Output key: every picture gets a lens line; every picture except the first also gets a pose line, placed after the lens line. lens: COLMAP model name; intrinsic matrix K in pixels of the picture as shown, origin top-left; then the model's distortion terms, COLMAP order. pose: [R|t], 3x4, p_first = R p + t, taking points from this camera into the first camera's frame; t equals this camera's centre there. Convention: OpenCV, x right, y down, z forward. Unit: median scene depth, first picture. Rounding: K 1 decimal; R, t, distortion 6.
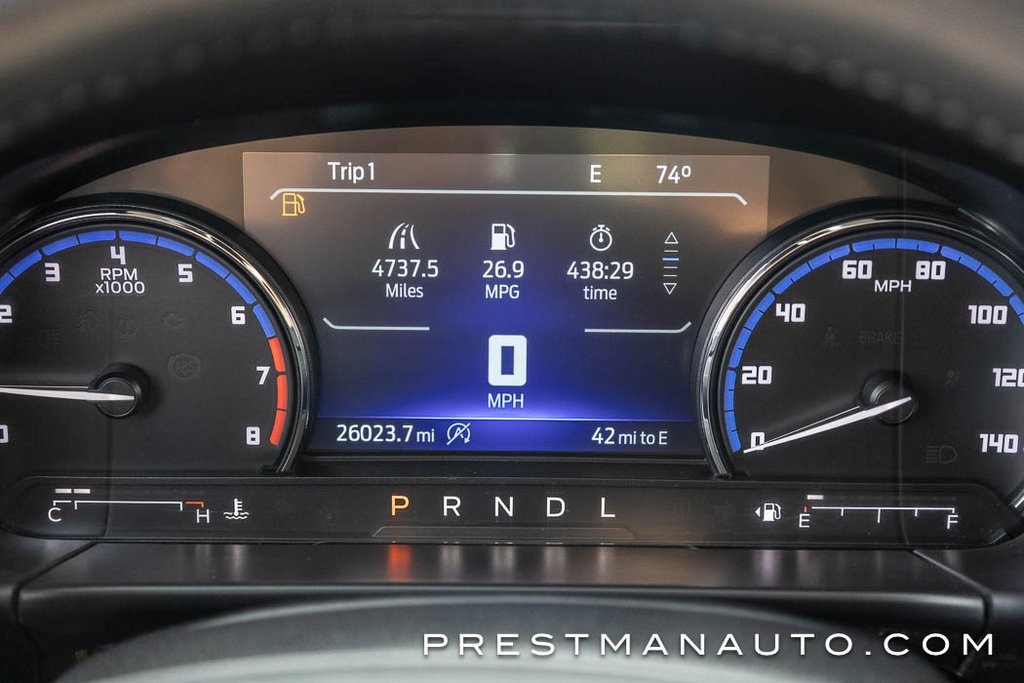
lens RADIAL K [[1916.3, 0, 512.0], [0, 1916.3, 341.5], [0, 0, 1]] dist [-0.018999, 0.025191]
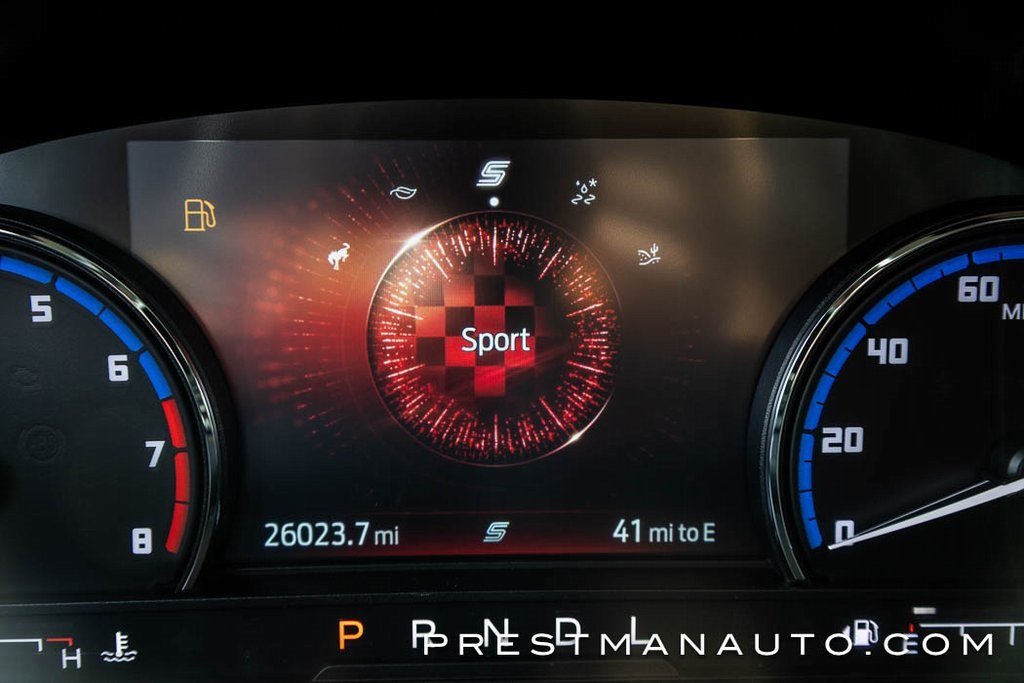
lens RADIAL K [[1188.3, 0, 525.1], [0, 1188.3, 340.7], [0, 0, 1]] dist [0.032895, 0.020239]
pose [[0.999156, -0.014799, 0.038316, -0.008812], [0.019978, 0.990155, -0.138541, 0.040216], [-0.035888, 0.139190, 0.989615, 0.550100]]
